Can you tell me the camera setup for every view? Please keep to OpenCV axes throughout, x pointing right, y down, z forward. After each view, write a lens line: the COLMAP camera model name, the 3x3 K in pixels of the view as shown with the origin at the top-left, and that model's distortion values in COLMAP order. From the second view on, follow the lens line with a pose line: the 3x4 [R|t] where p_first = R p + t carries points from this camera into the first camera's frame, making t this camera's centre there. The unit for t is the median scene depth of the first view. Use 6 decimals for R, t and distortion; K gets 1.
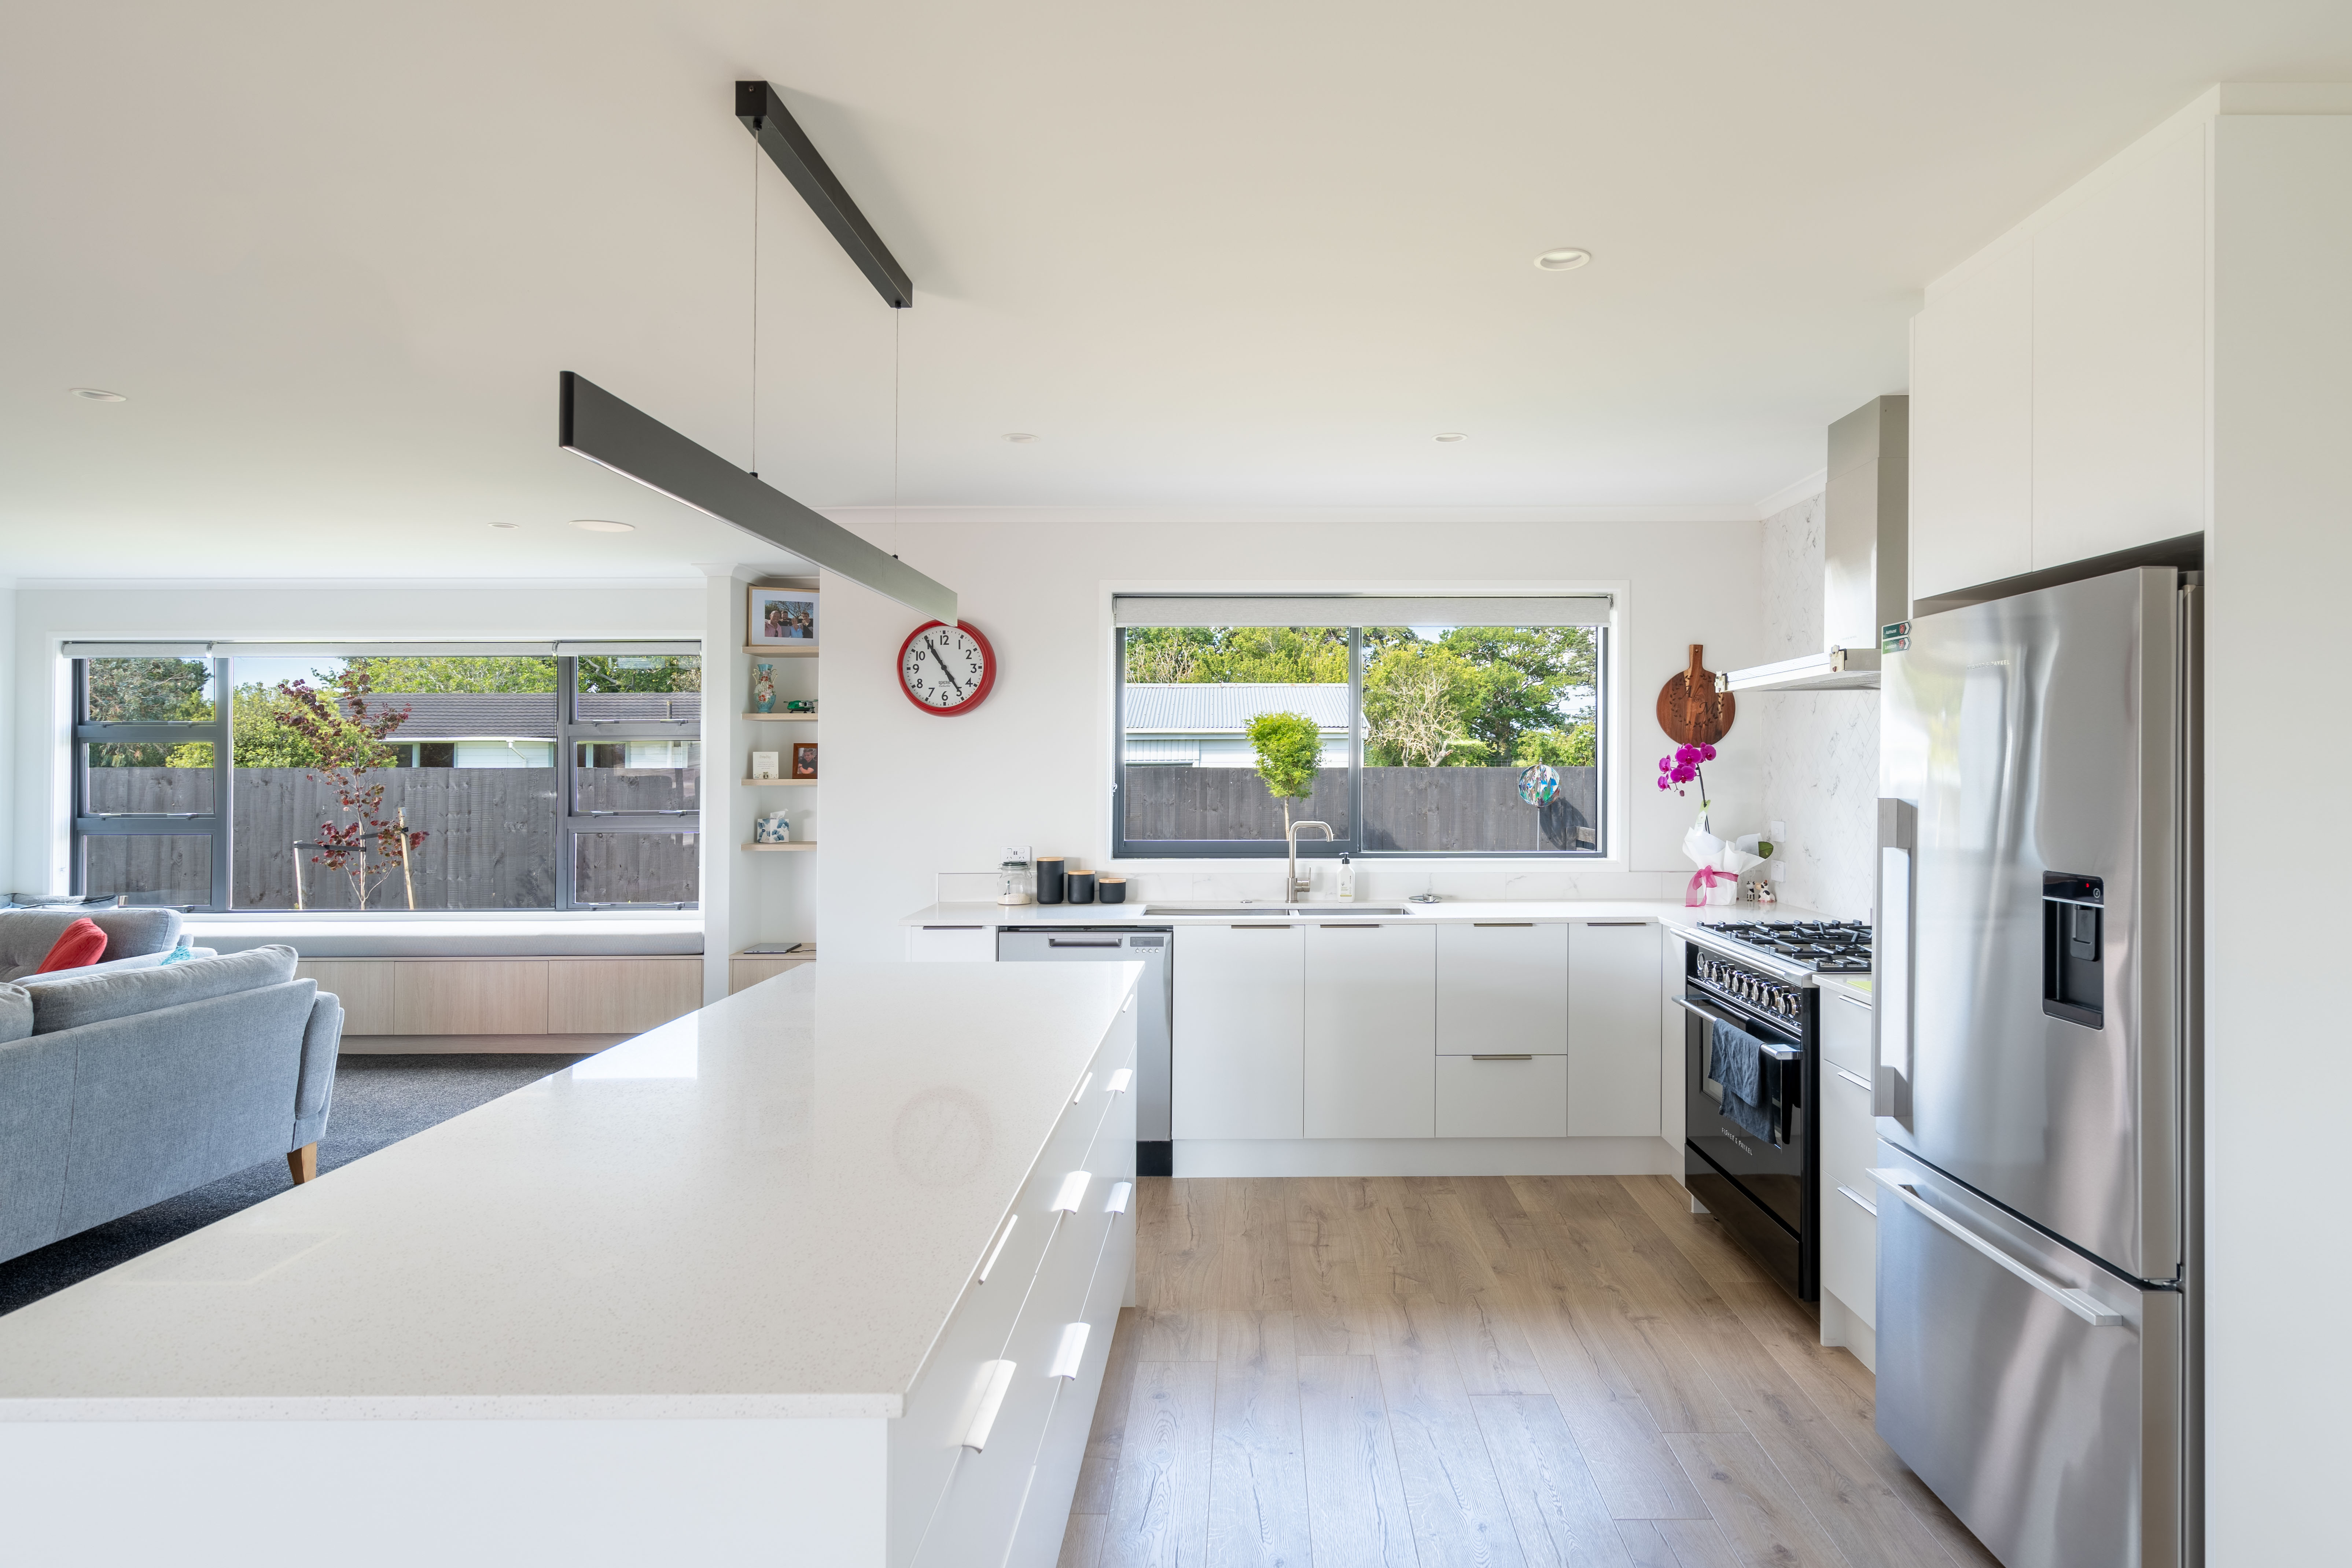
lens RADIAL K [[1320.2, 0, 1242.7], [0, 1320.2, 756.5], [0, 0, 1]] dist [-0.001296, -0.000358]
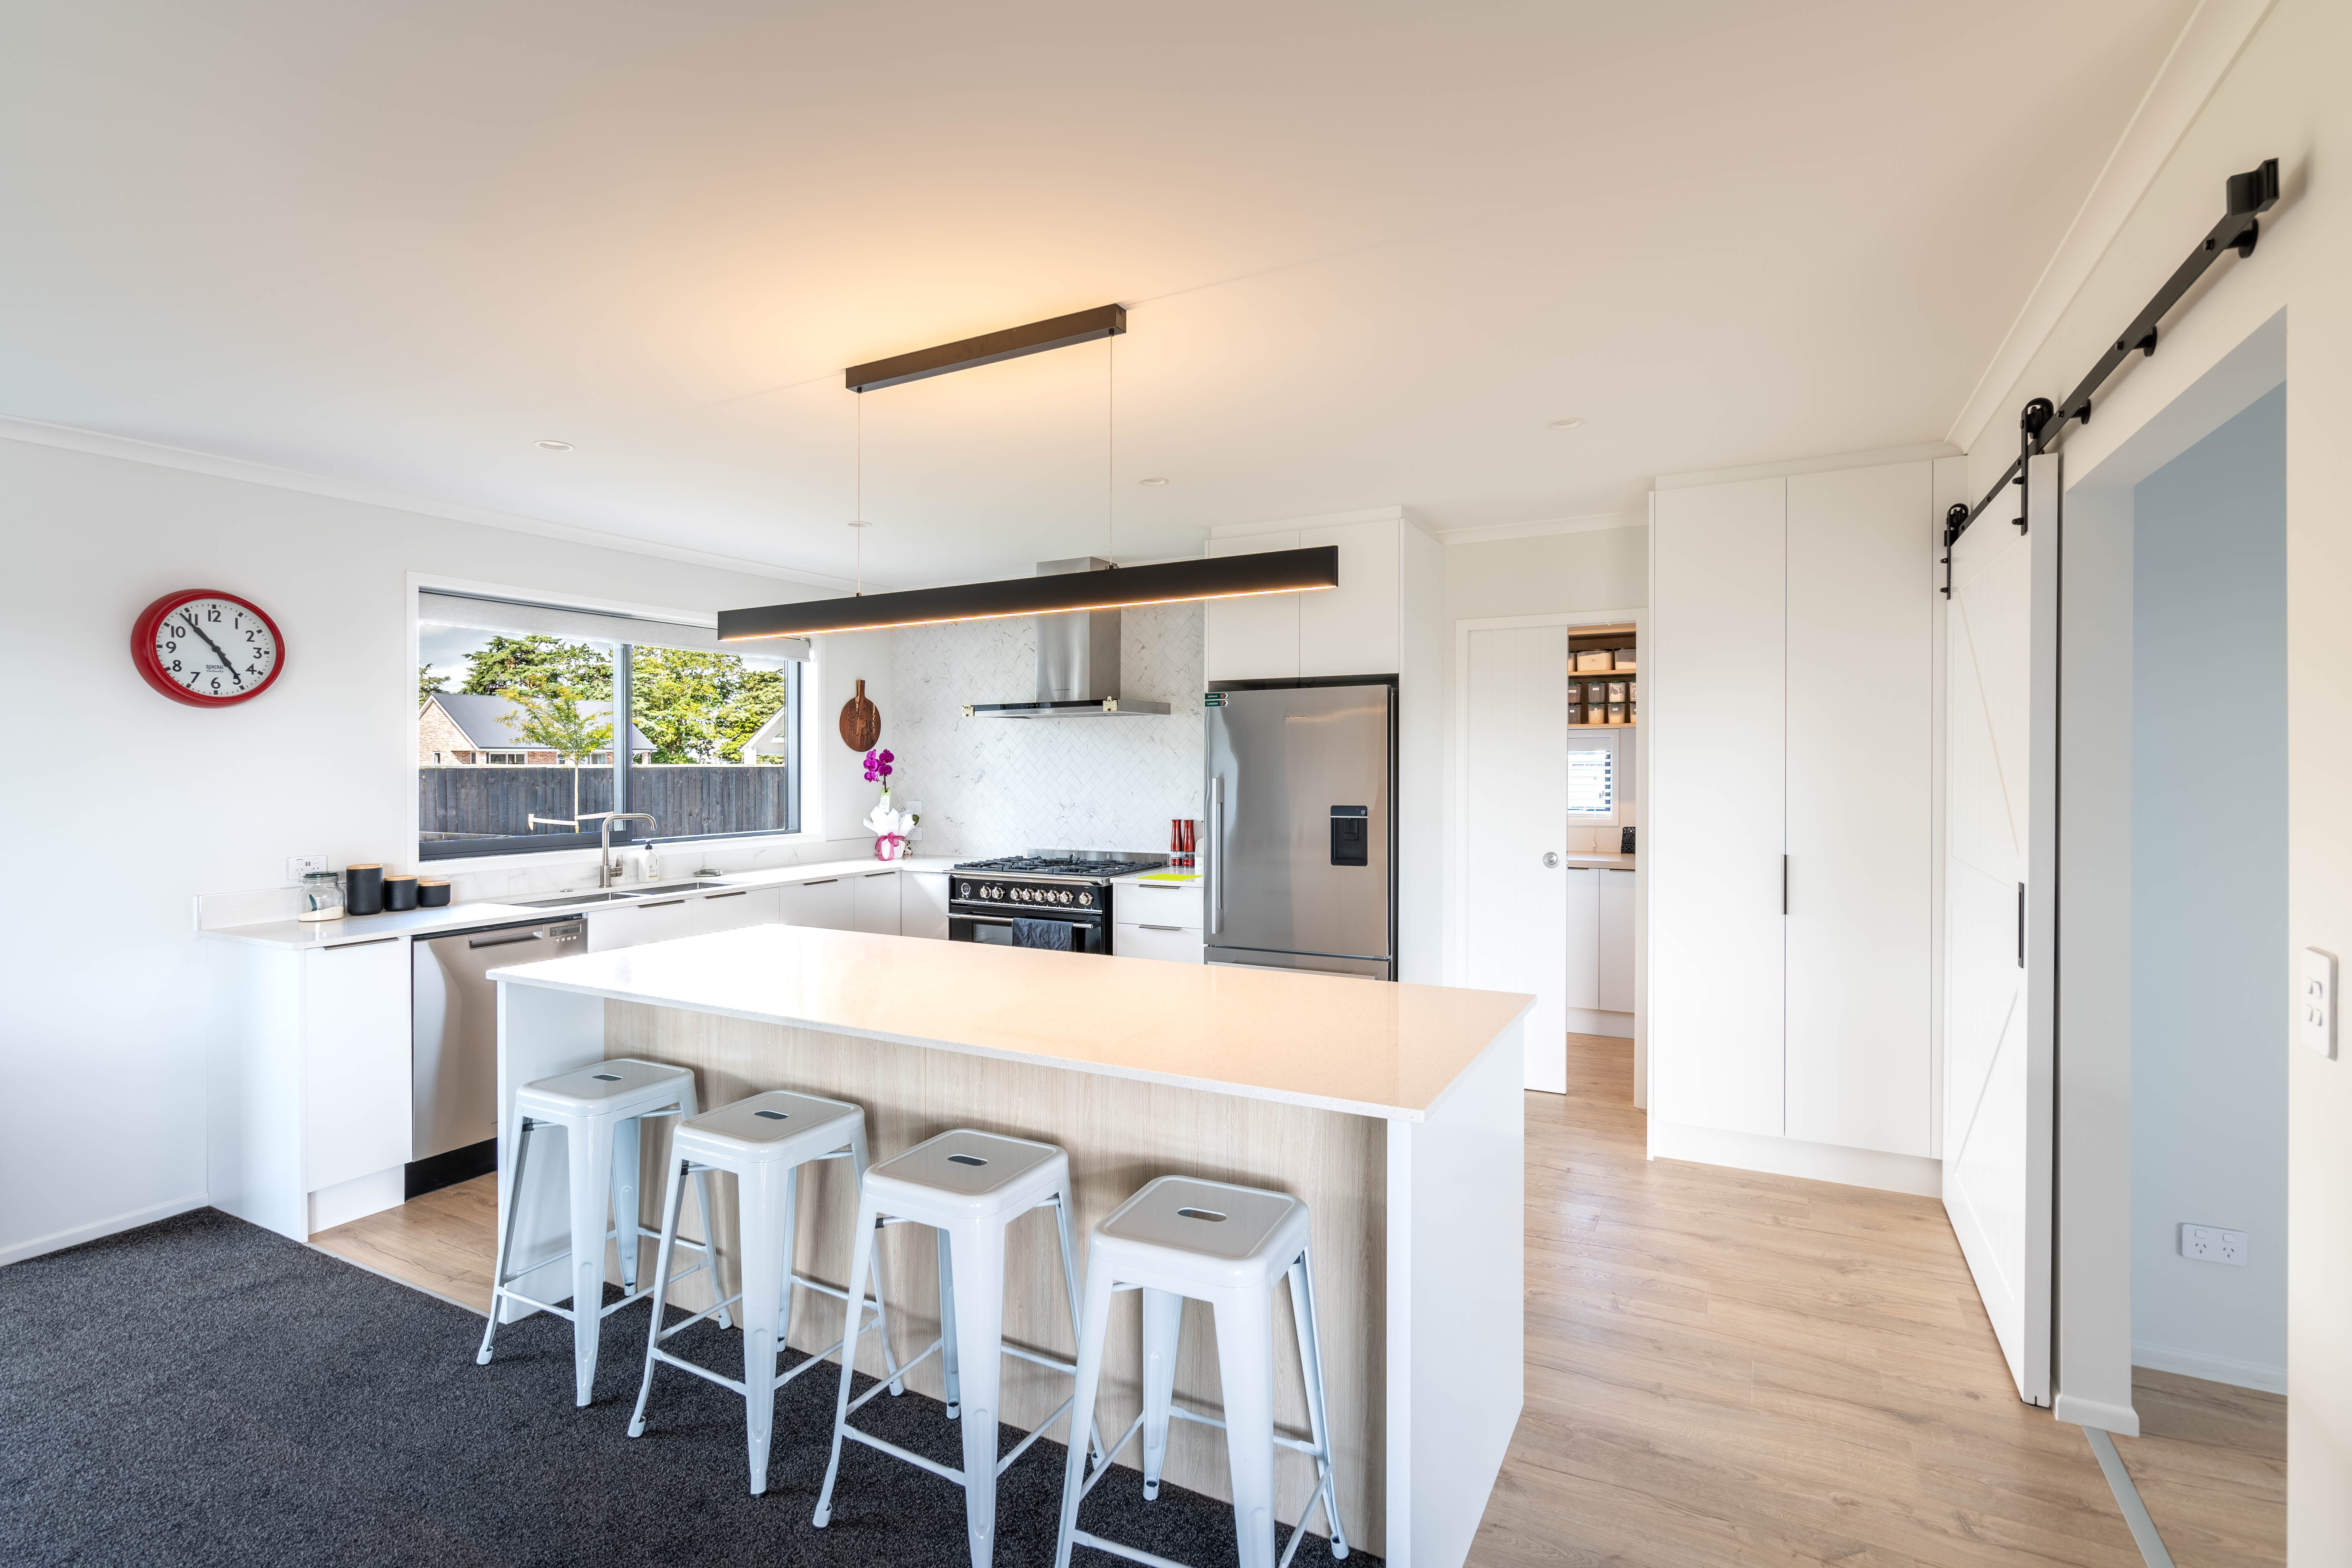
lens RADIAL K [[1097.9, 0, 1182.5], [0, 1097.9, 776.4], [0, 0, 1]] dist [-0.002777, -0.000055]
pose [[0.470047, -0.011927, 0.882561, -0.552496], [-0.000918, 0.999902, 0.014001, 0.003255], [-0.882641, -0.007392, 0.469990, 0.131042]]
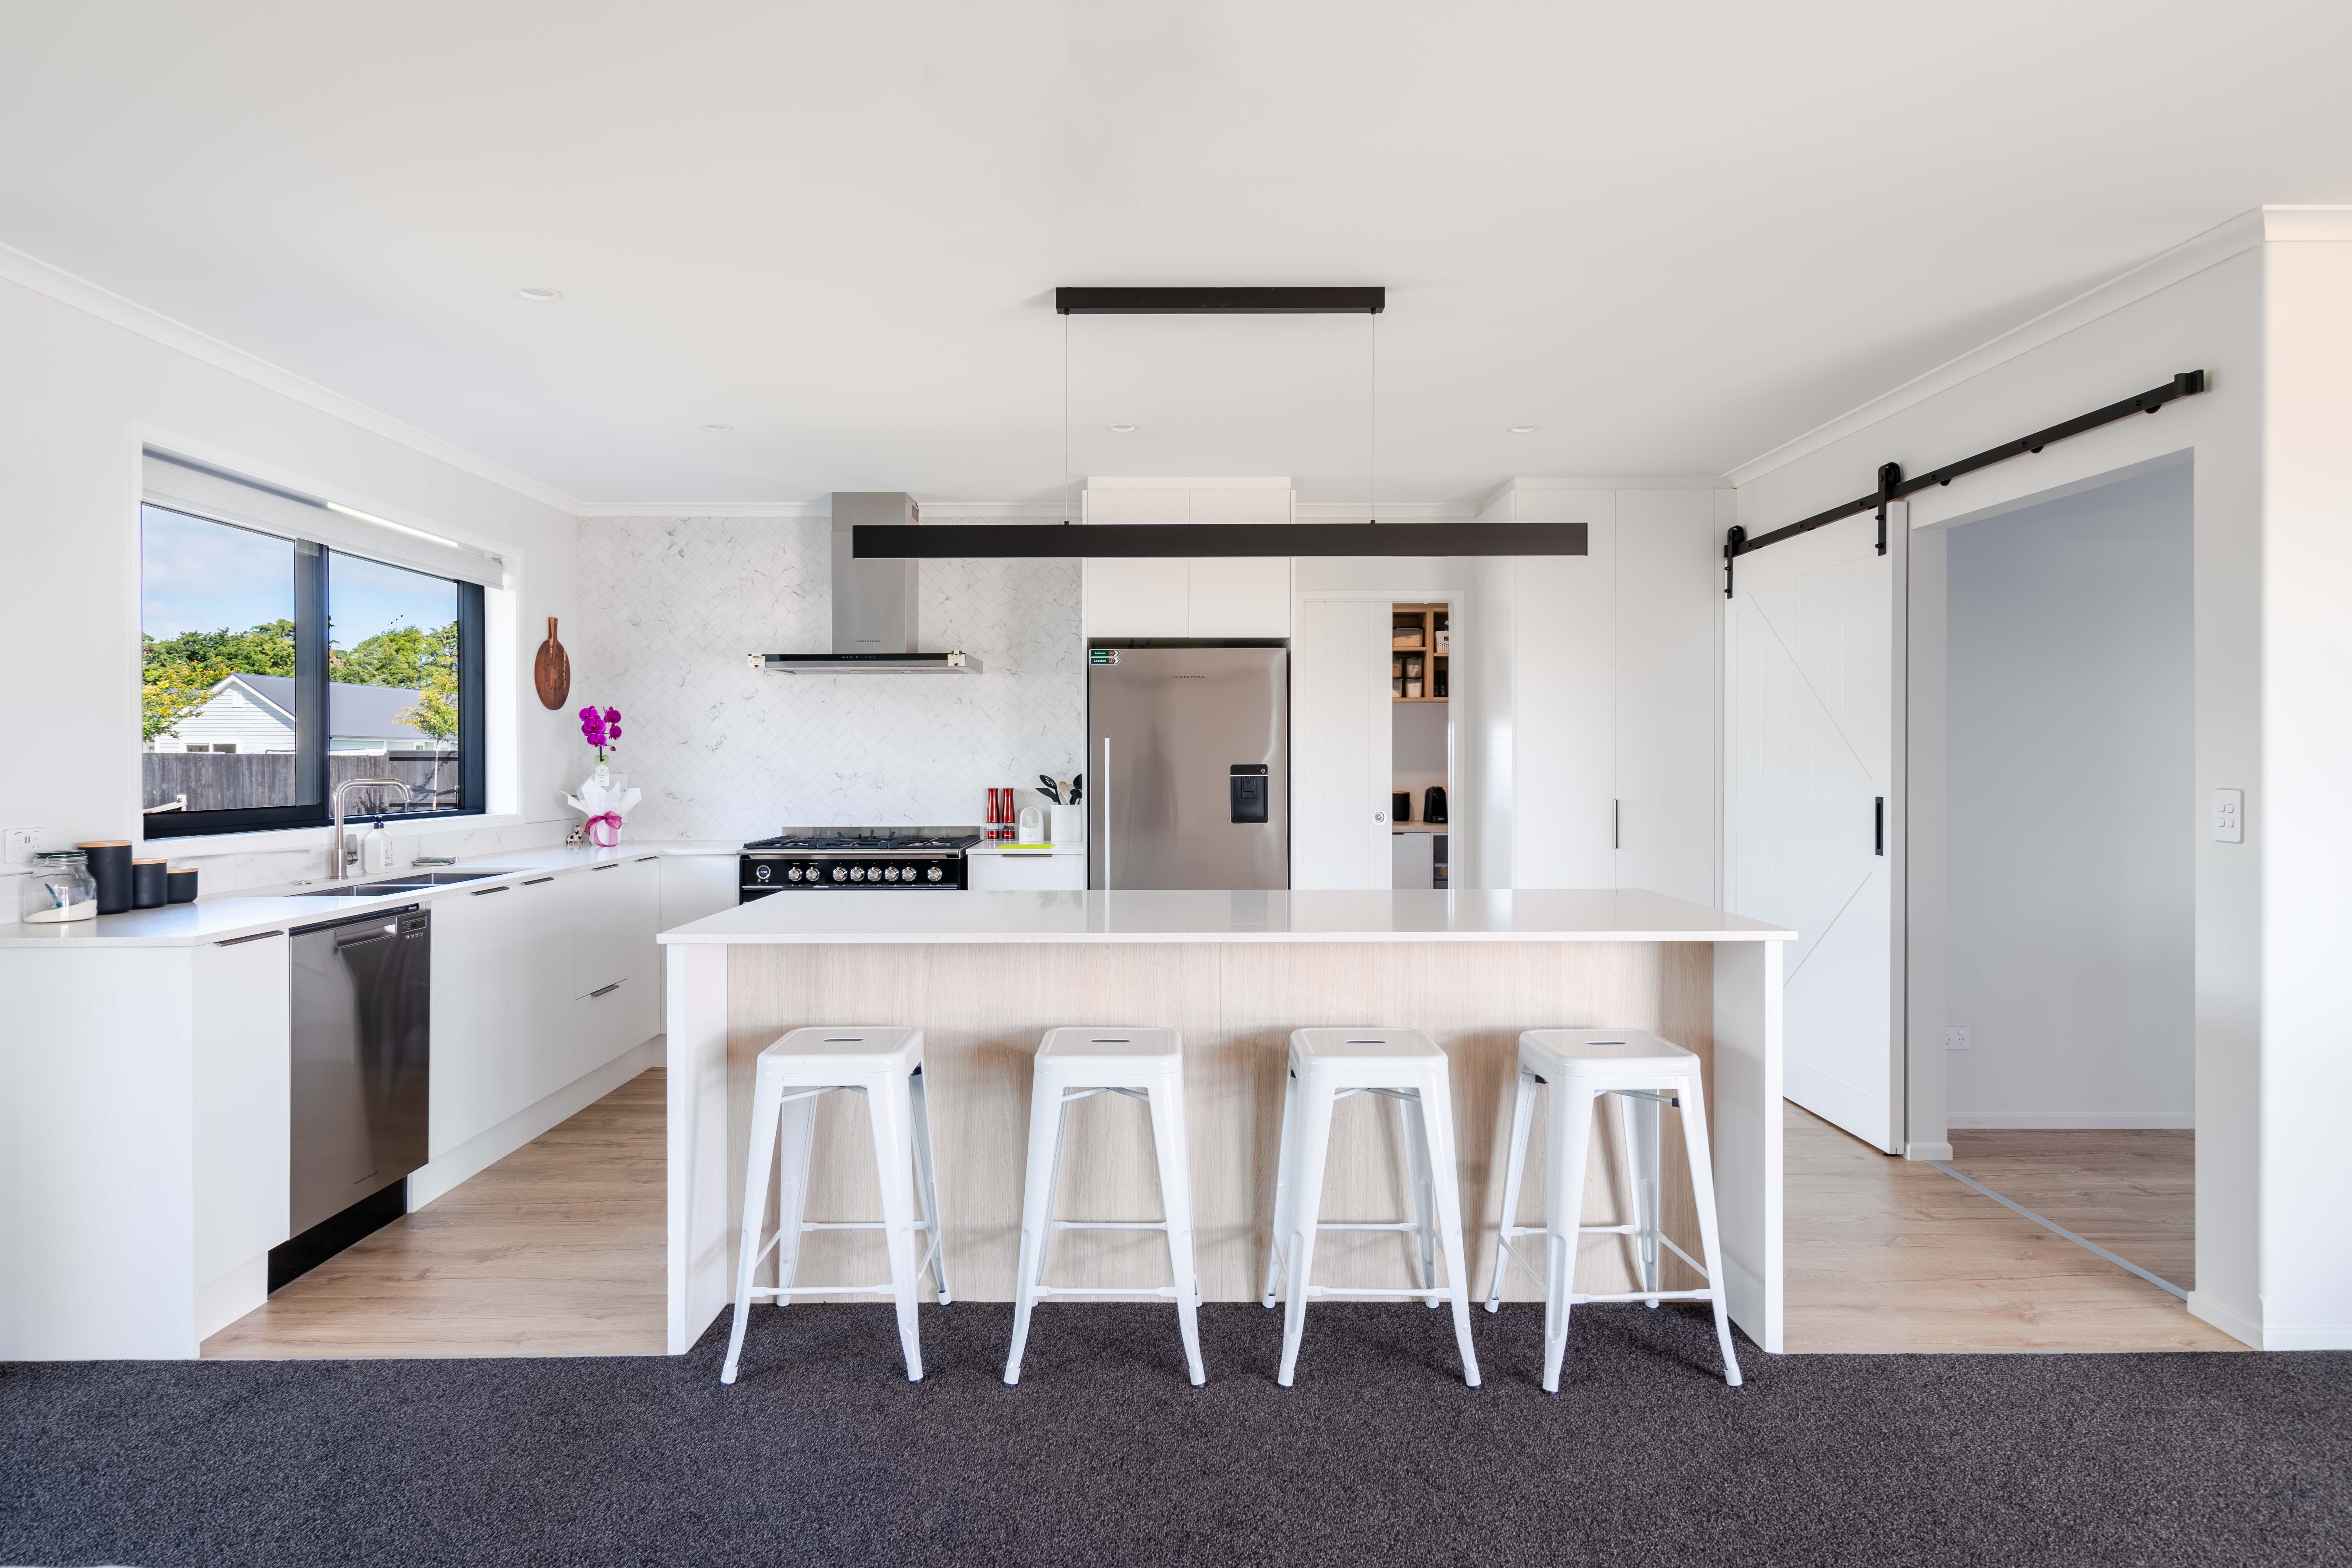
lens RADIAL K [[1306.2, 0, 1176.0], [0, 1306.2, 784.0], [0, 0, 1]] dist [0.005130, 0.001492]
pose [[-0.009906, -0.016885, 0.999808, -0.780103], [-0.003990, 0.999850, 0.016846, 0.035774], [-0.999943, -0.003822, -0.009972, 0.487465]]
